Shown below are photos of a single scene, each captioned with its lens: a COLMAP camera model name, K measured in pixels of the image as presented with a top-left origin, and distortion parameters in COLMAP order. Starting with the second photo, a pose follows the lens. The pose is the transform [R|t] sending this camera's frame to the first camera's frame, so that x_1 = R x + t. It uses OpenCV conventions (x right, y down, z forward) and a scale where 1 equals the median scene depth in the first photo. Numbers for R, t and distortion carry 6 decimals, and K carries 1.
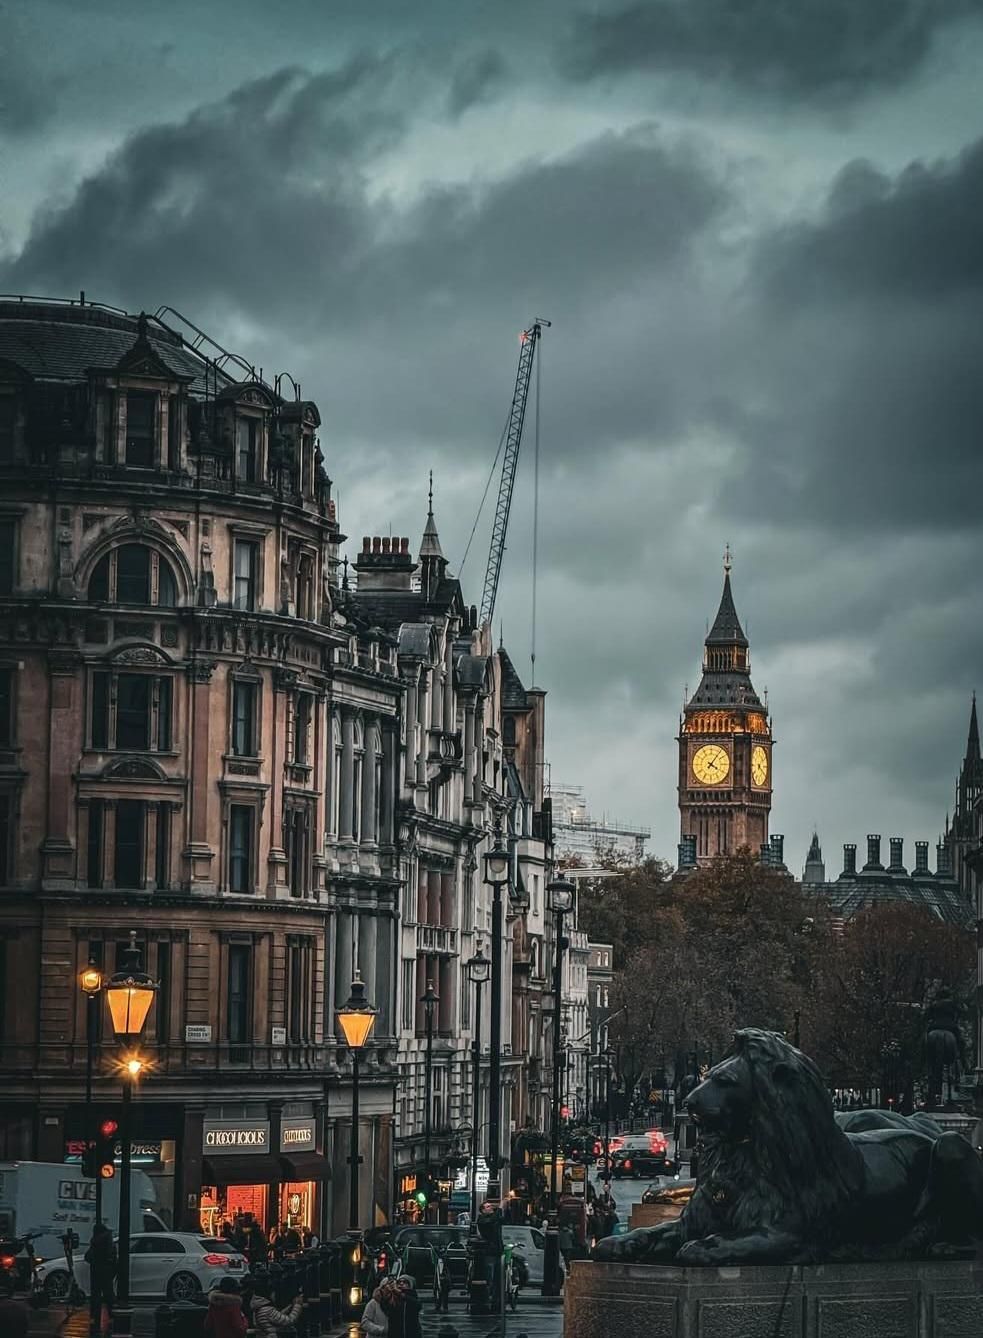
lens RADIAL K [[5272.7, 0, 491.1], [0, 5272.7, 725.9], [0, 0, 1]] dist [1.083951, 0.690390]
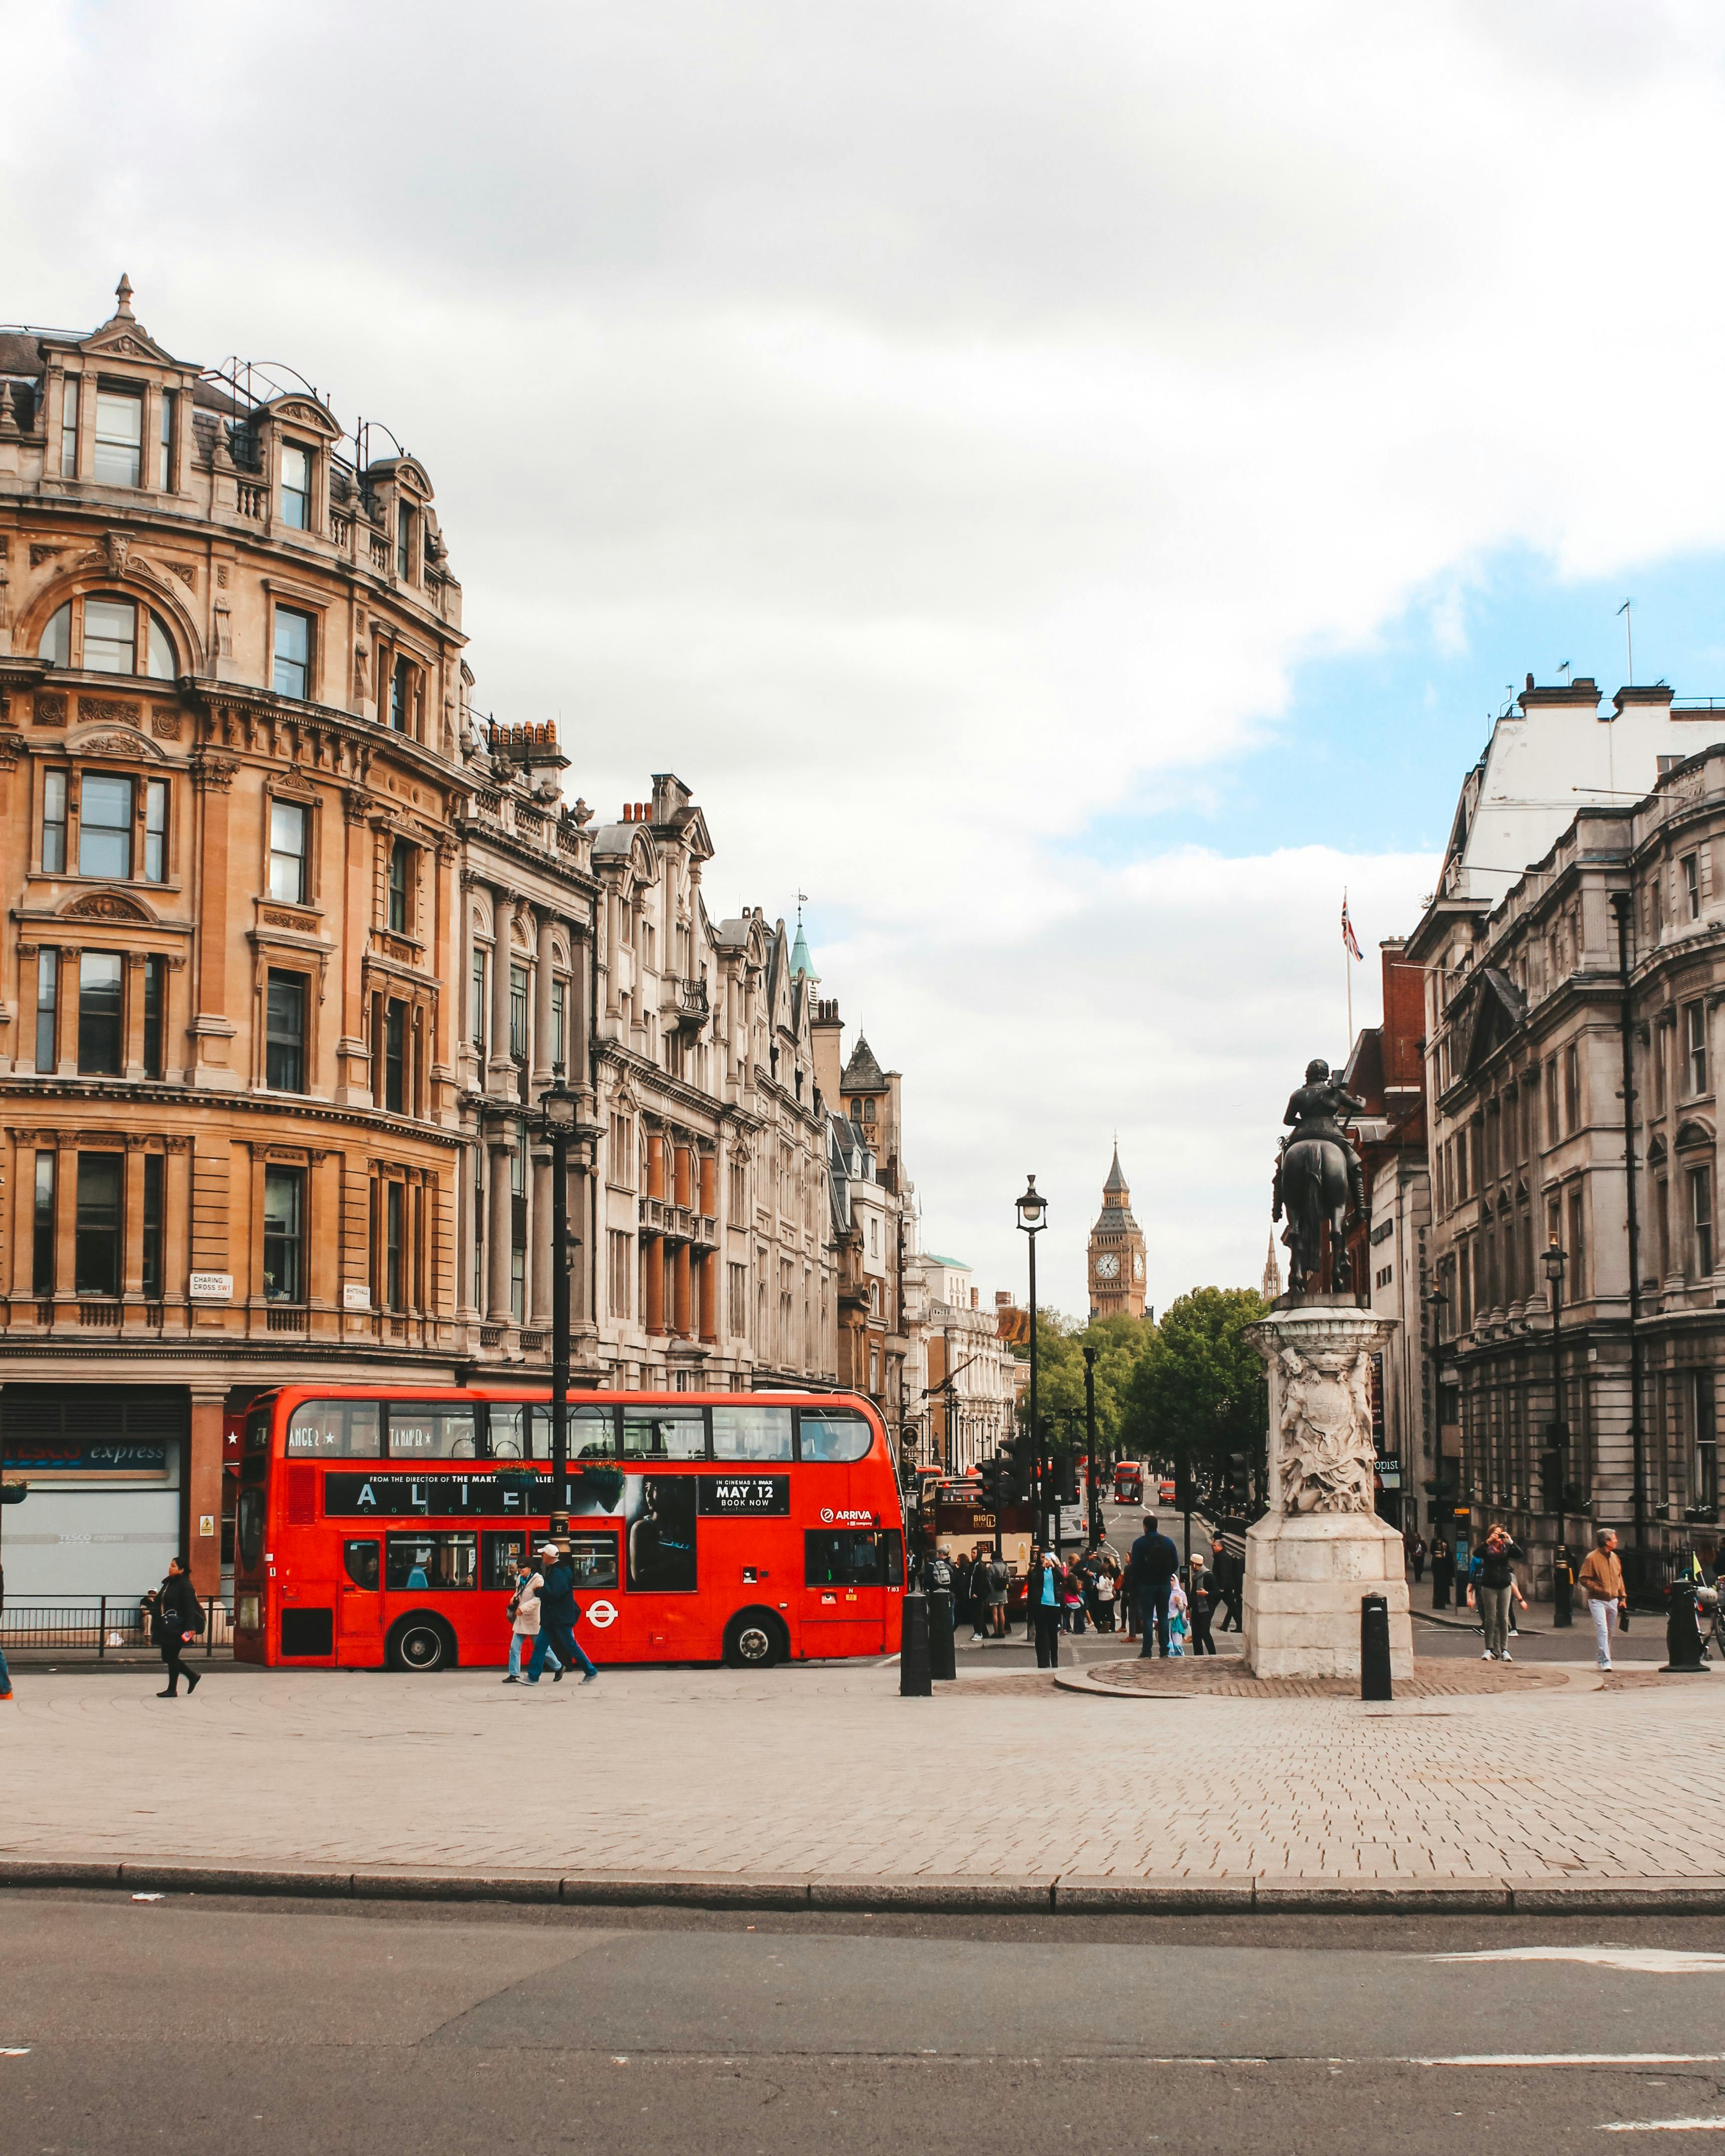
lens RADIAL K [[2981.1, 0, 862.5], [0, 2981.1, 1078.0], [0, 0, 1]] dist [-0.023841, -0.001922]
pose [[0.998578, -0.030455, -0.043760, 0.047123], [0.027410, 0.997269, -0.068576, 0.059176], [0.045729, 0.067279, 0.996686, 0.606364]]
